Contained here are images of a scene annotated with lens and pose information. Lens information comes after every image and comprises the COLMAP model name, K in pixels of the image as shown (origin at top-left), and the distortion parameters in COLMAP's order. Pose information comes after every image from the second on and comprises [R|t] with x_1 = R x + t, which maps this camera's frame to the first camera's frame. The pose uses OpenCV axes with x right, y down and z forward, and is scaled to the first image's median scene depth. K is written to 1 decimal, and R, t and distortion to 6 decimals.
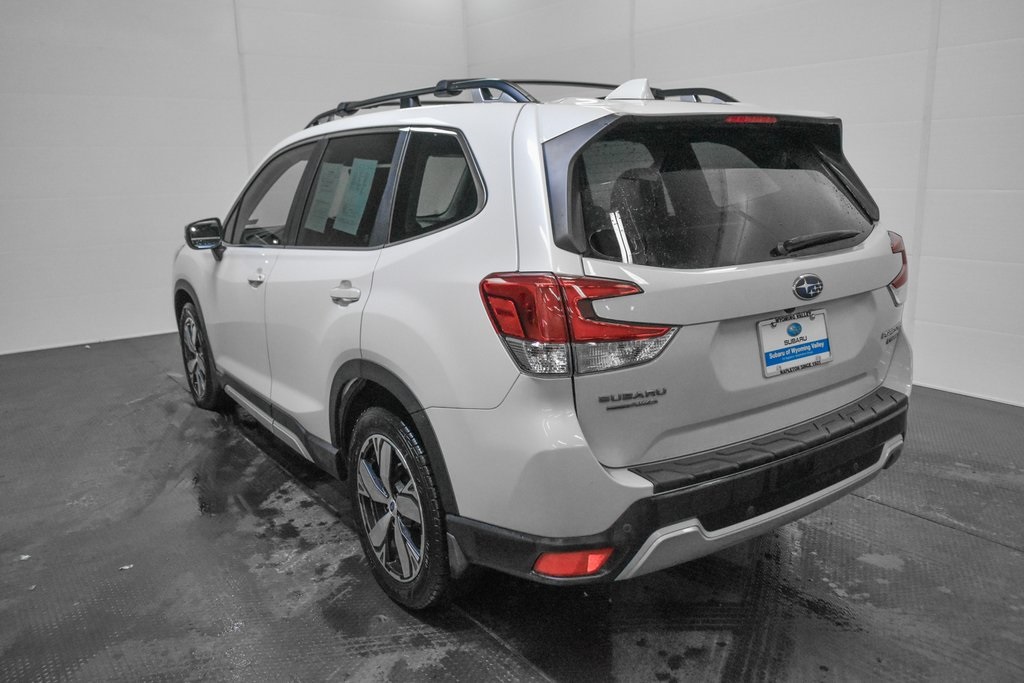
lens RADIAL K [[772.1, 0, 506.1], [0, 772.1, 332.5], [0, 0, 1]] dist [-0.017759, -0.001383]
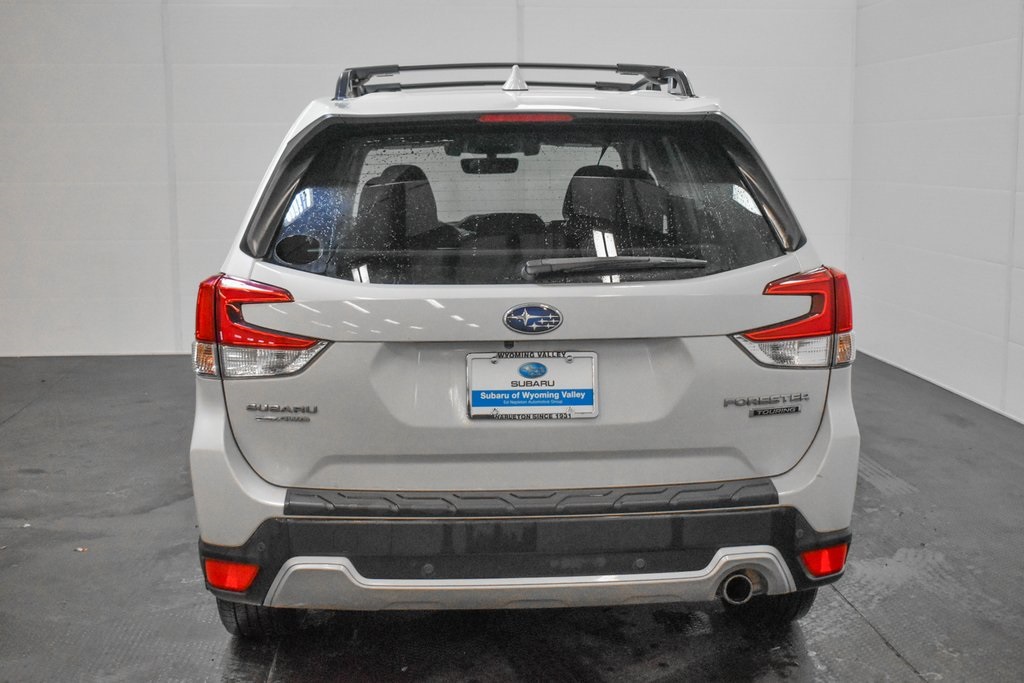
lens RADIAL K [[1274.7, 0, 512.0], [0, 1274.7, 341.5], [0, 0, 1]] dist [-0.025873, -0.010402]
pose [[0.853259, 0.095654, -0.512639, 1.088726], [-0.125406, 0.991823, -0.023666, 0.000737], [0.506183, 0.084482, 0.858278, -0.192403]]
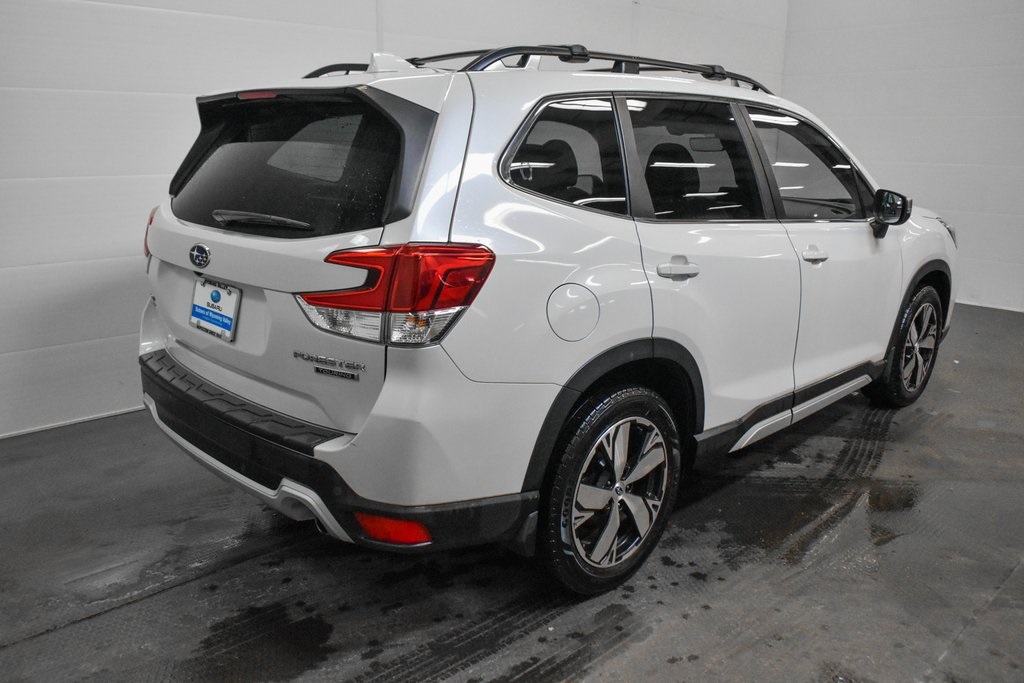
lens RADIAL K [[801.1, 0, 515.2], [0, 801.1, 333.9], [0, 0, 1]] dist [-0.009078, -0.001141]
pose [[0.175306, 0.261302, -0.949204, 1.553538], [-0.231205, 0.948098, 0.218297, -0.299457], [0.956981, 0.181192, 0.226622, 1.193641]]
